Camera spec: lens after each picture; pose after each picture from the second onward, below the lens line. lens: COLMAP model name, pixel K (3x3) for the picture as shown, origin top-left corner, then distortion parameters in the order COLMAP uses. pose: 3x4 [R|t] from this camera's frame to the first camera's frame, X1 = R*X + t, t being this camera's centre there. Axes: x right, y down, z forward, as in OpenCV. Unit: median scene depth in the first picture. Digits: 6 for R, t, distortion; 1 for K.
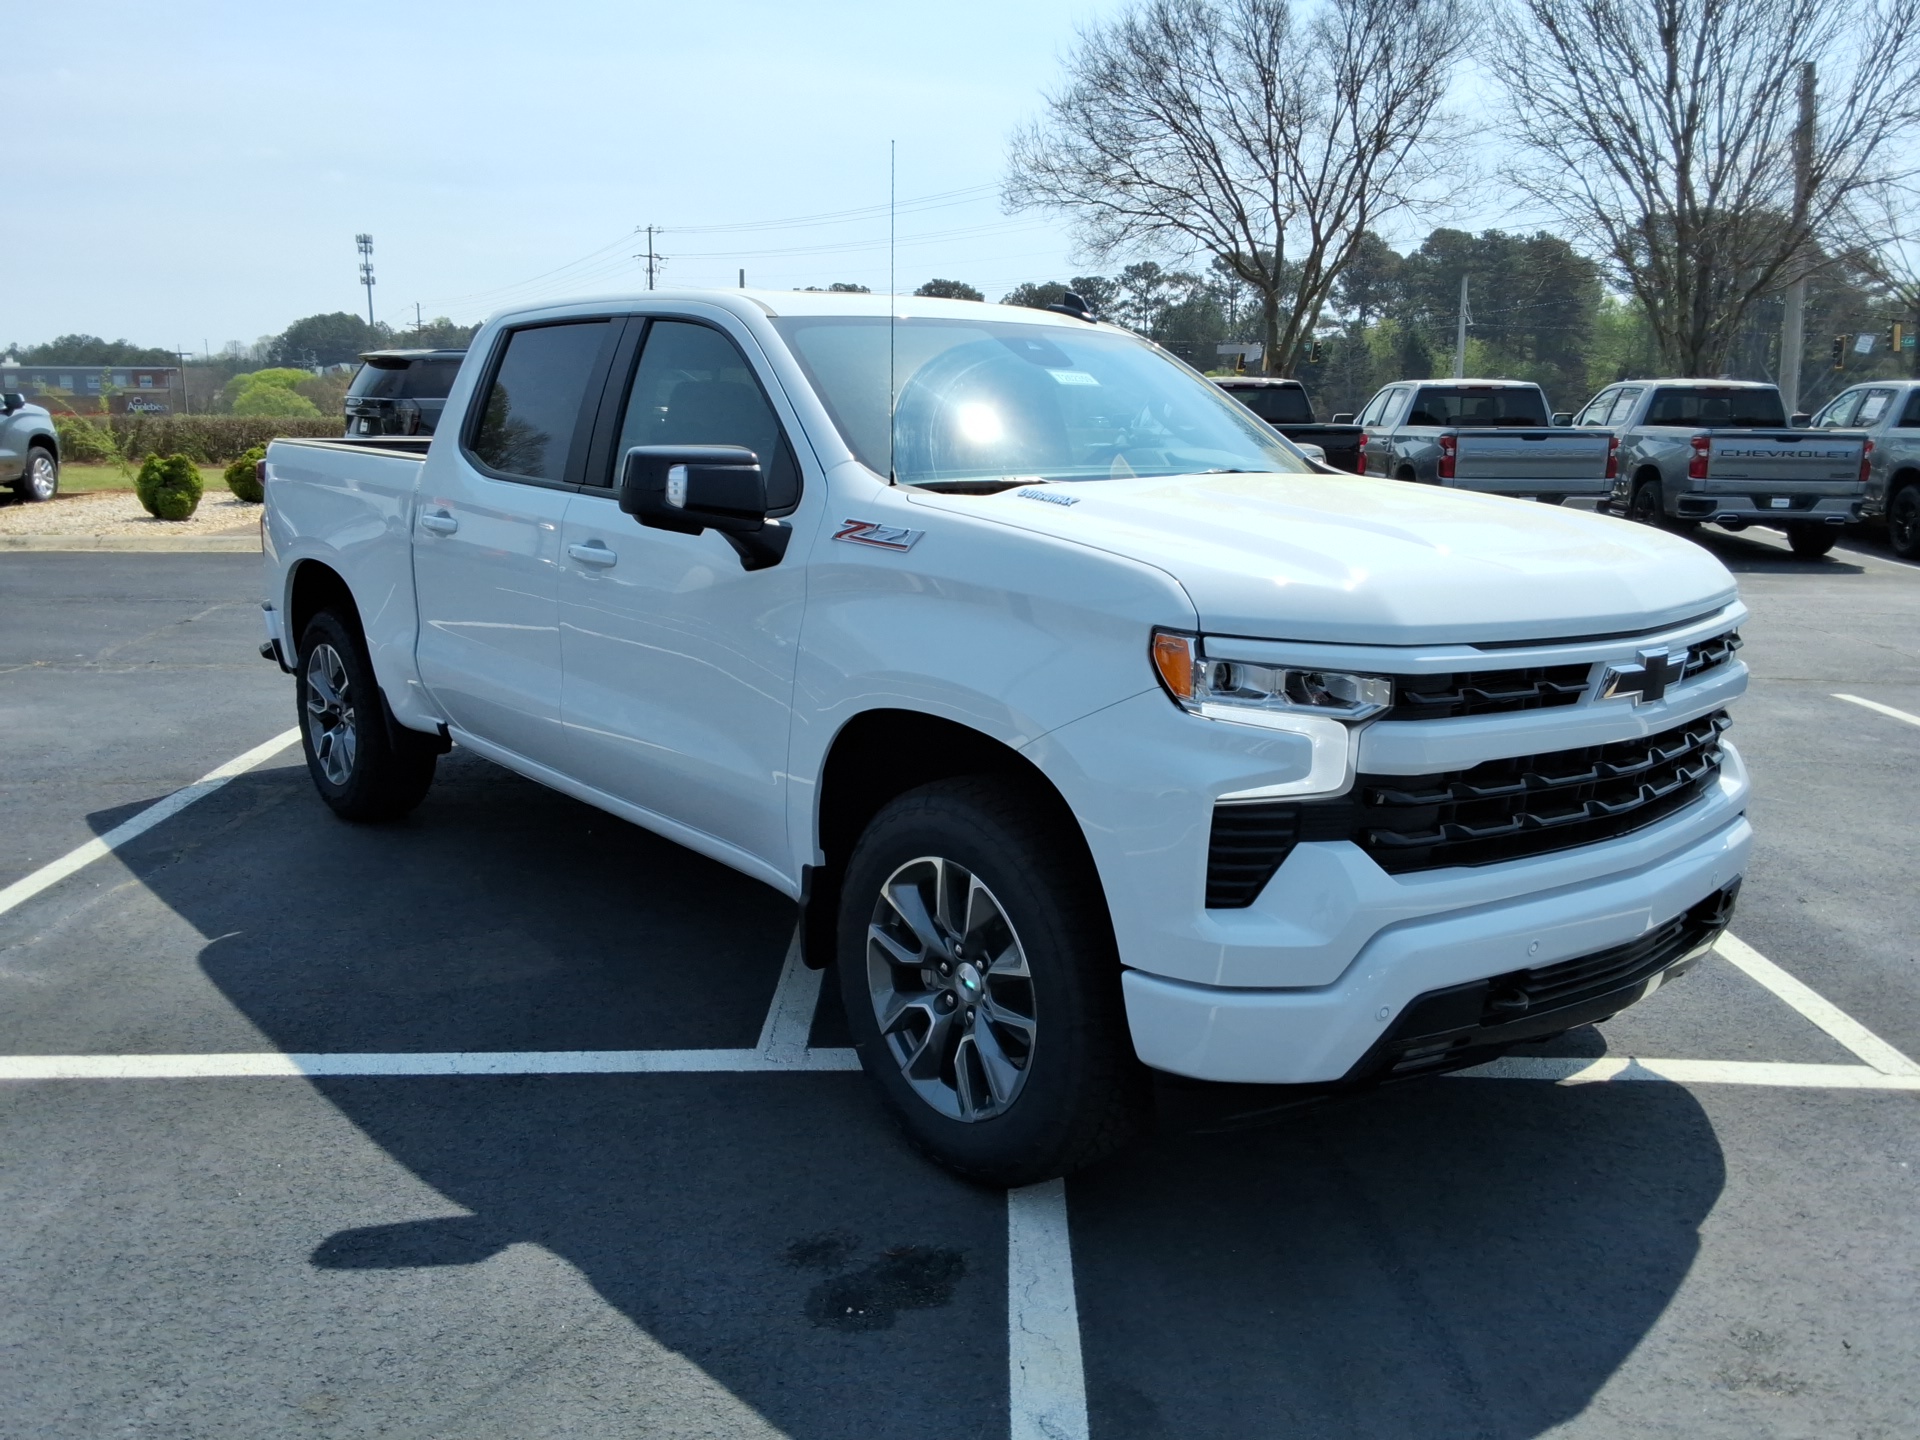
lens RADIAL K [[1540.4, 0, 965.2], [0, 1540.4, 690.8], [0, 0, 1]] dist [0.130233, -0.221319]
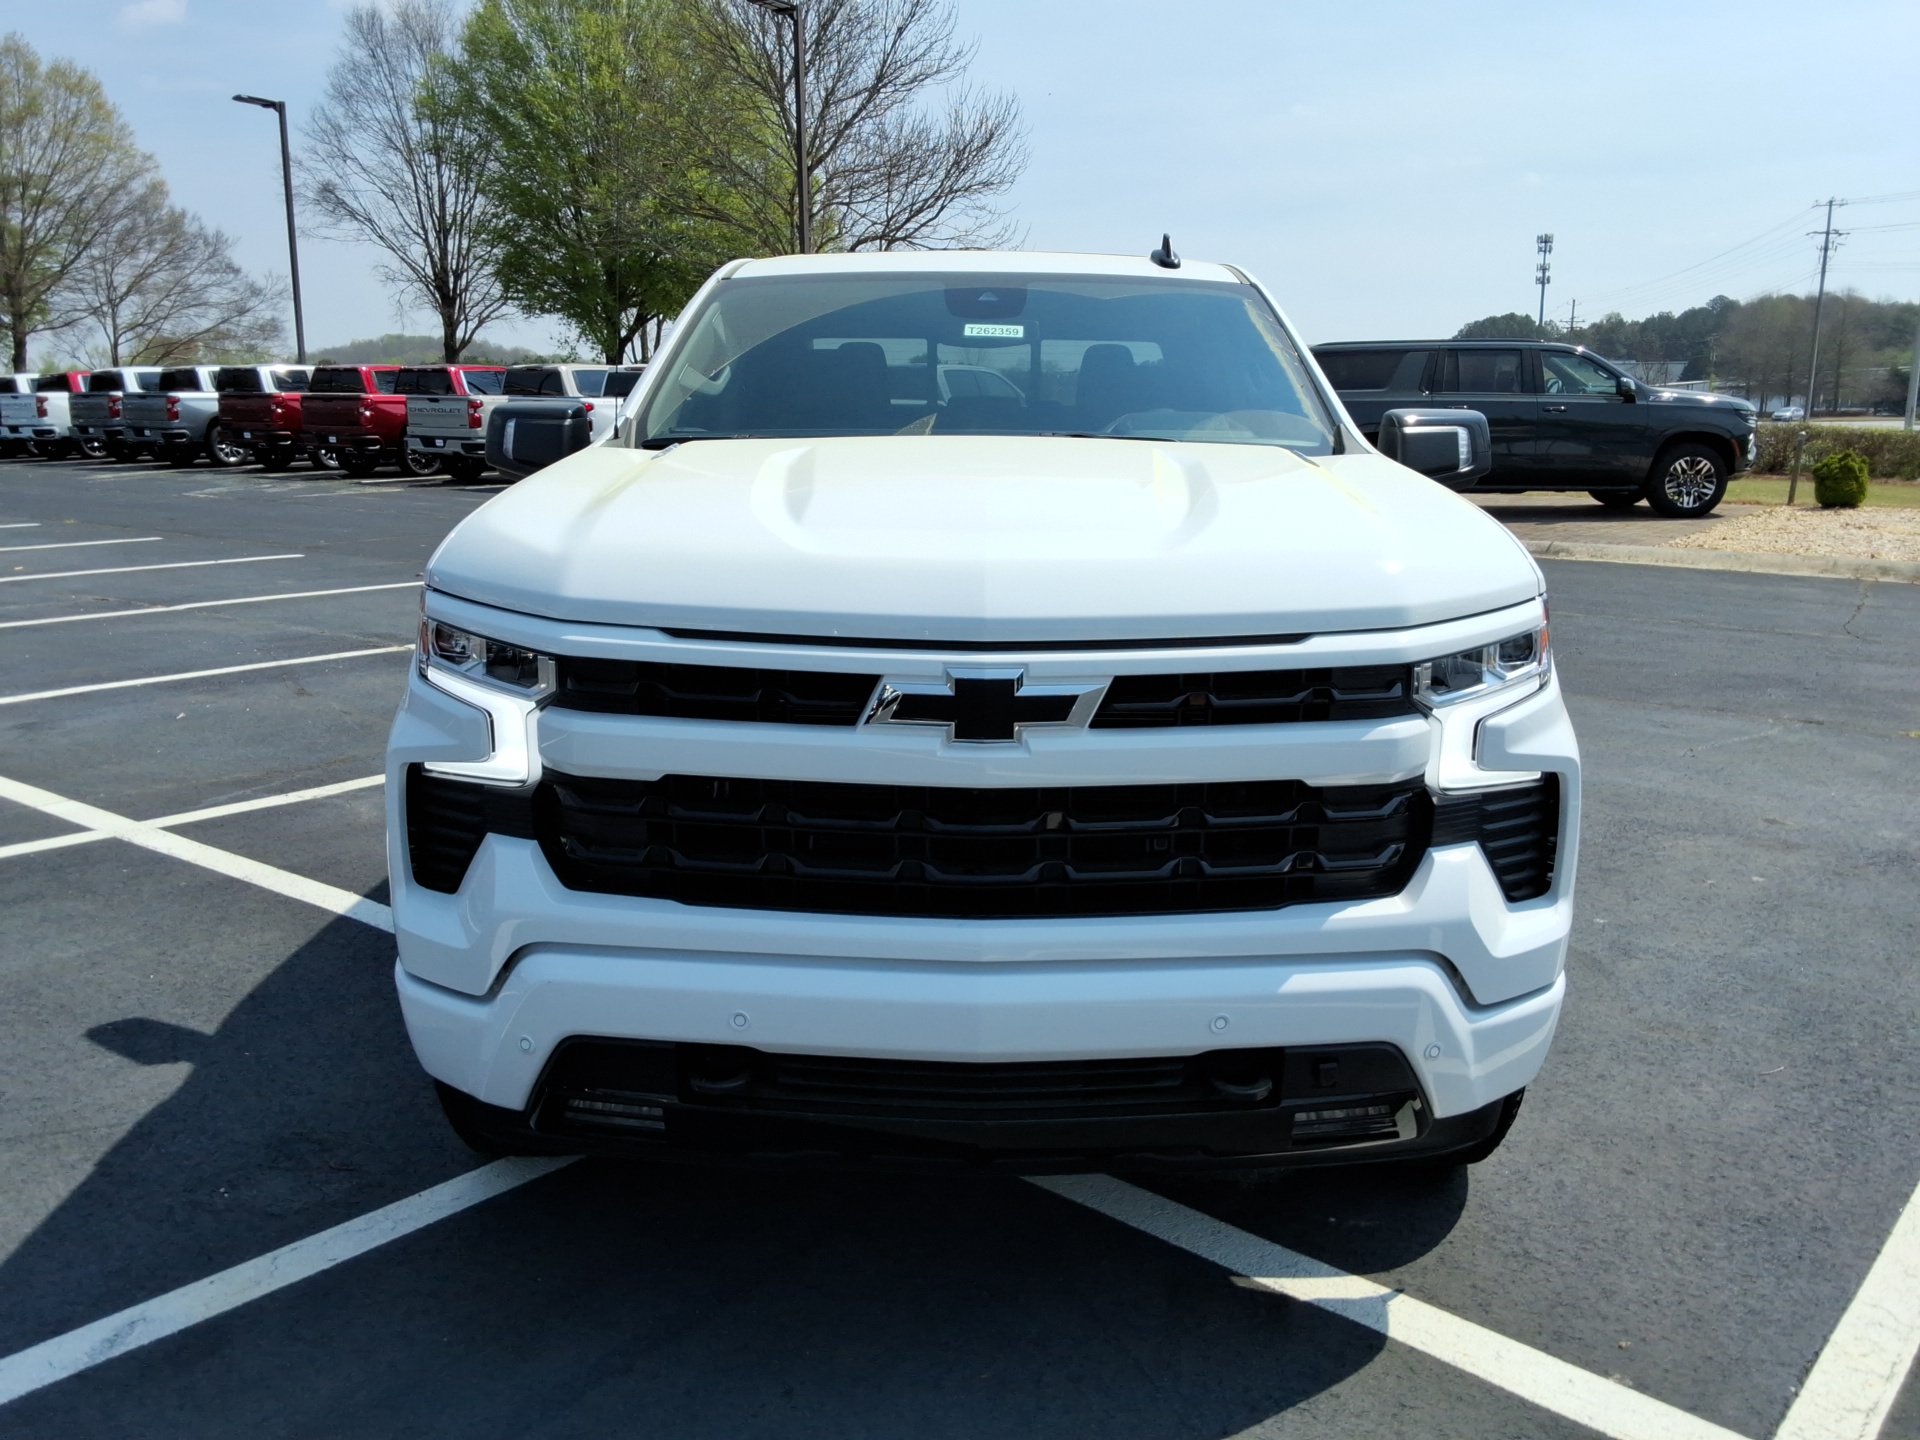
lens RADIAL K [[1533.3, 0, 977.2], [0, 1533.3, 706.7], [0, 0, 1]] dist [0.125585, -0.202847]
pose [[0.765474, 0.118507, -0.632461, 0.971574], [-0.111428, 0.992458, 0.051098, -0.049244], [0.633746, 0.031360, 0.772905, 0.487660]]
